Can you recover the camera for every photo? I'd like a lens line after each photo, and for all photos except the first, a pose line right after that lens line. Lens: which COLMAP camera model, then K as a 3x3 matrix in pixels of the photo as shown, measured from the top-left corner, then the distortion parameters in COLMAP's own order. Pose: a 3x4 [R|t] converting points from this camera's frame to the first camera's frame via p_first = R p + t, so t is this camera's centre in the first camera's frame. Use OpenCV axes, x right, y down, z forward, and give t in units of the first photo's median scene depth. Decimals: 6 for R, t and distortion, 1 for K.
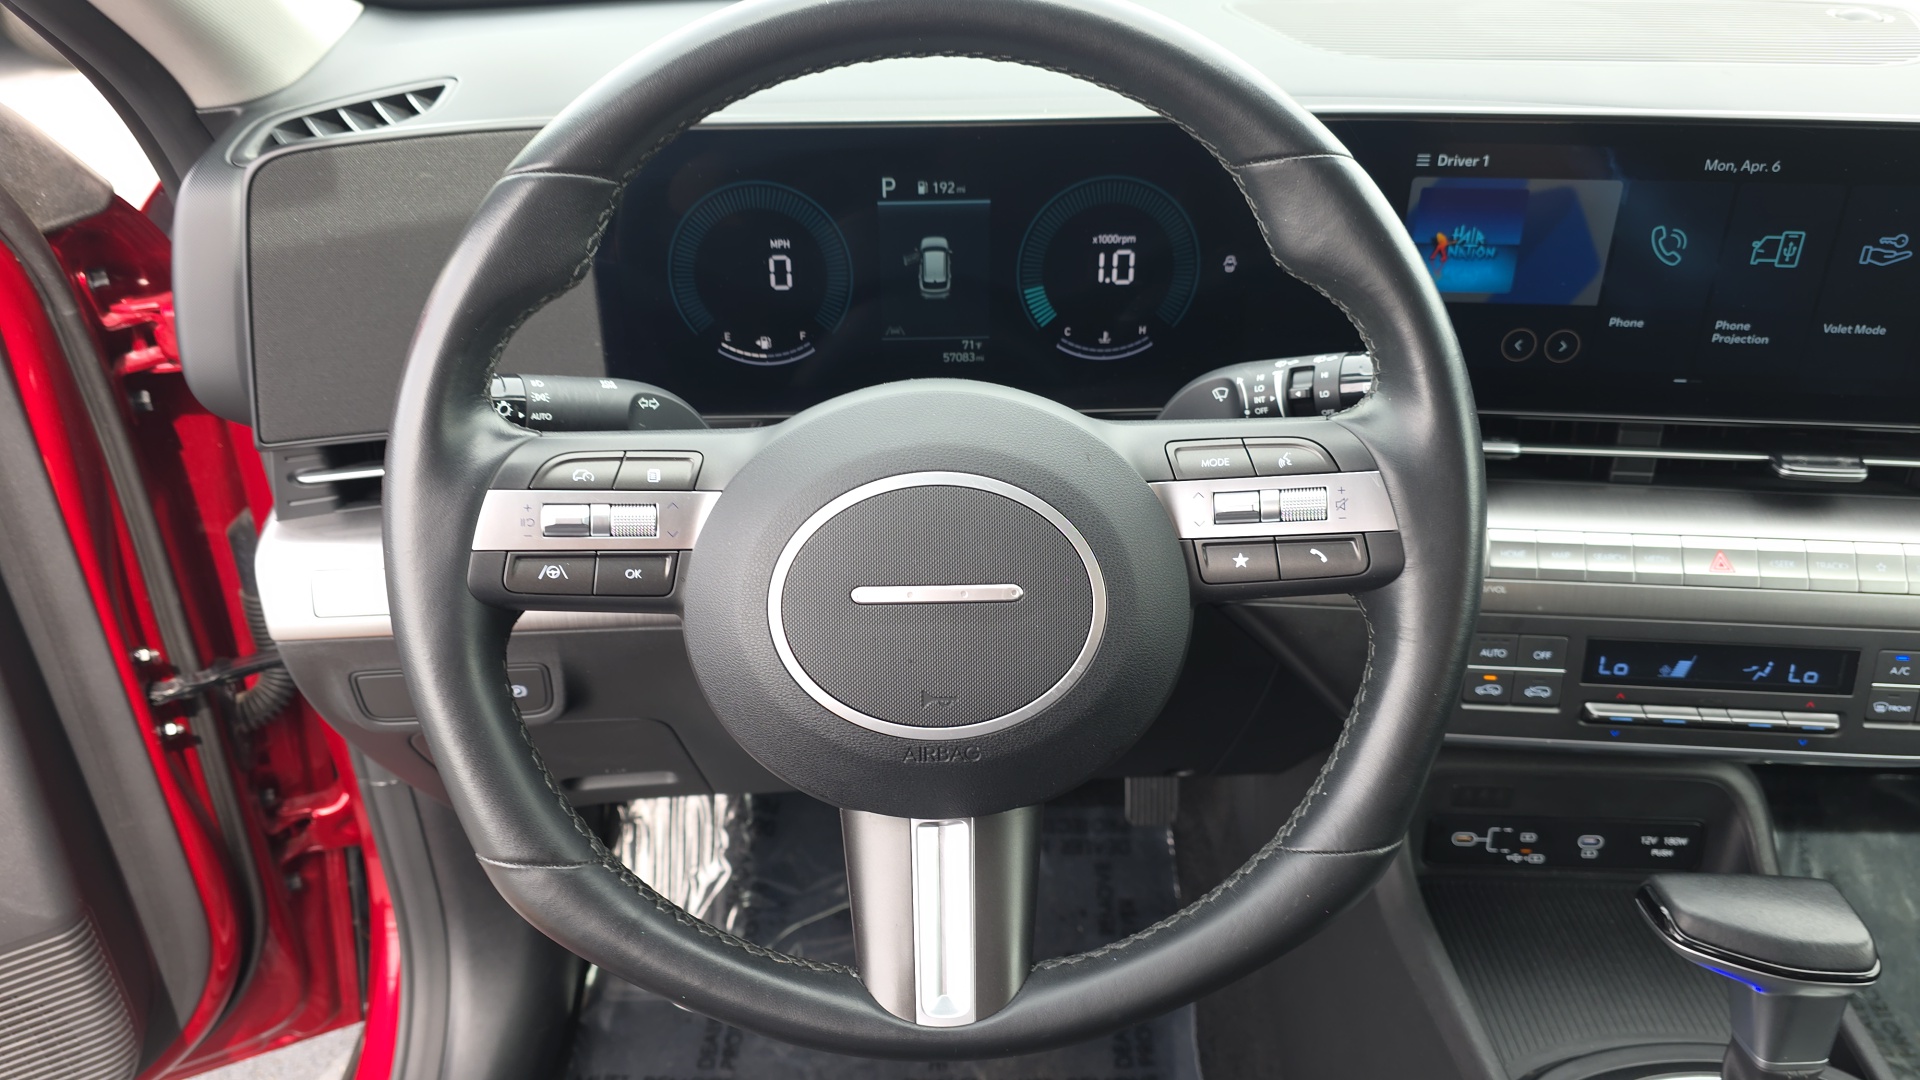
lens RADIAL K [[1313.9, 0, 943.1], [0, 1313.9, 558.1], [0, 0, 1]] dist [0.042426, -0.052035]
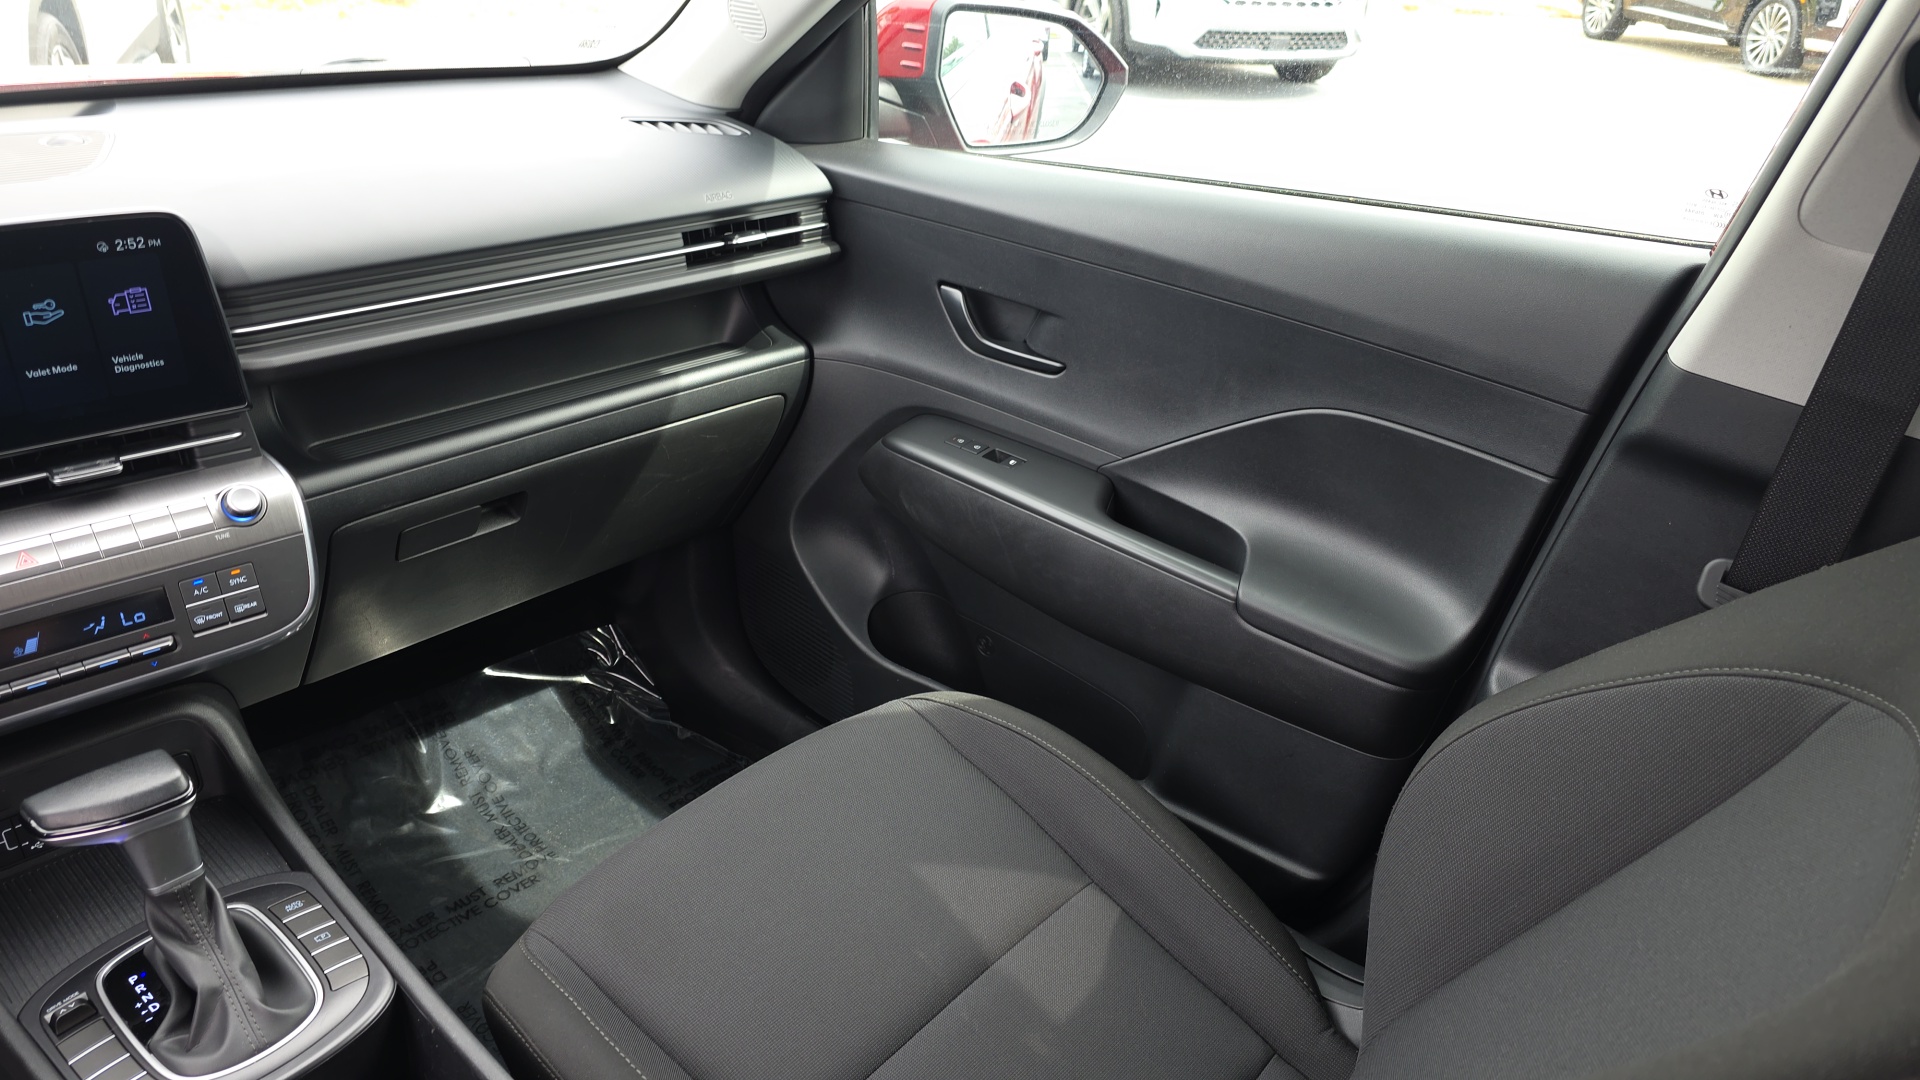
lens RADIAL K [[1294.9, 0, 954.4], [0, 1294.9, 517.8], [0, 0, 1]] dist [0.068297, -0.070995]
pose [[0.667049, -0.291691, 0.685538, 0.328342], [0.346413, 0.936082, 0.061225, 0.209313], [-0.659579, 0.196640, 0.725458, -0.574479]]
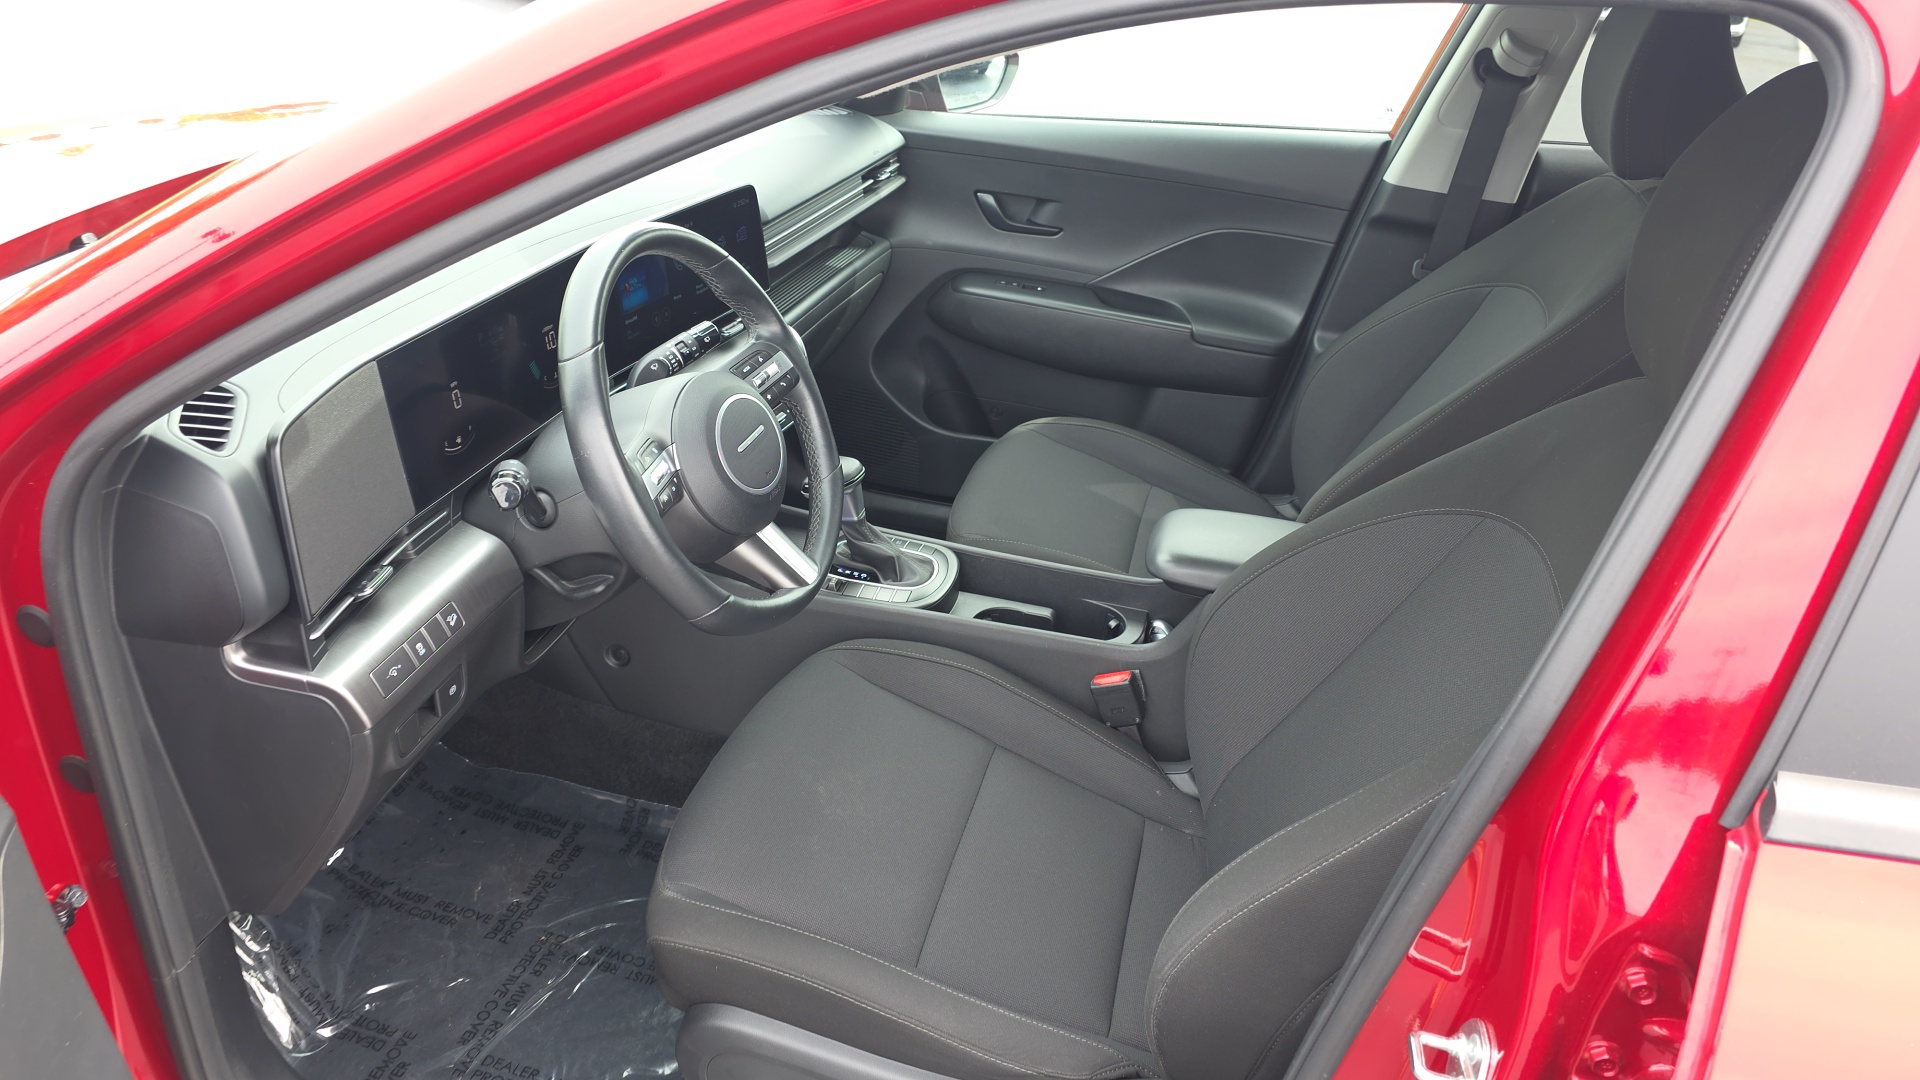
lens RADIAL K [[1252.4, 0, 946.5], [0, 1252.4, 551.3], [0, 0, 1]] dist [0.038029, -0.042213]
pose [[0.274722, -0.452601, 0.848340, -1.507927], [0.453868, 0.838849, 0.300559, -0.254018], [-0.847662, 0.302465, 0.435871, -0.282341]]
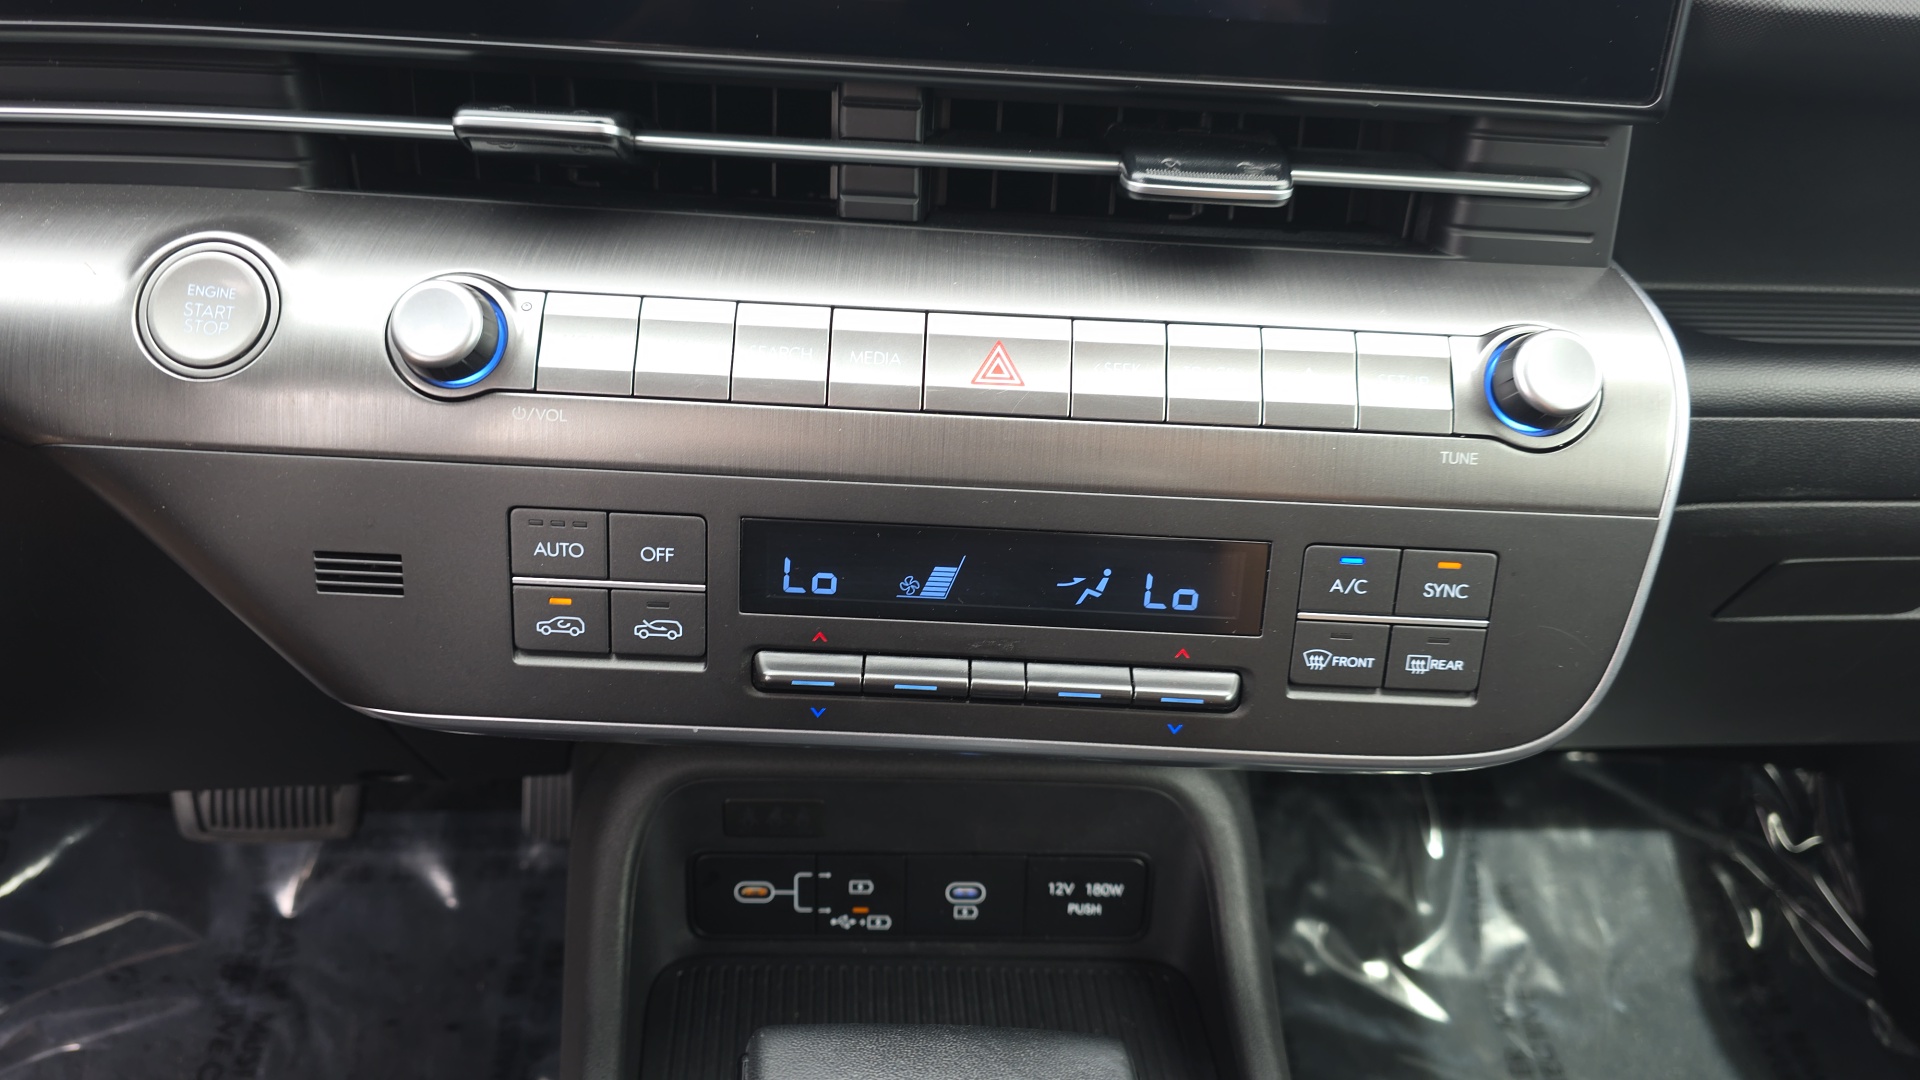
lens RADIAL K [[1326.4, 0, 945.3], [0, 1326.4, 538.9], [0, 0, 1]] dist [0.039415, -0.049295]
pose [[0.995435, 0.006018, 0.095252, 0.534946], [-0.007177, 0.999904, 0.011832, 0.063941], [-0.095171, -0.012462, 0.995383, 0.526235]]
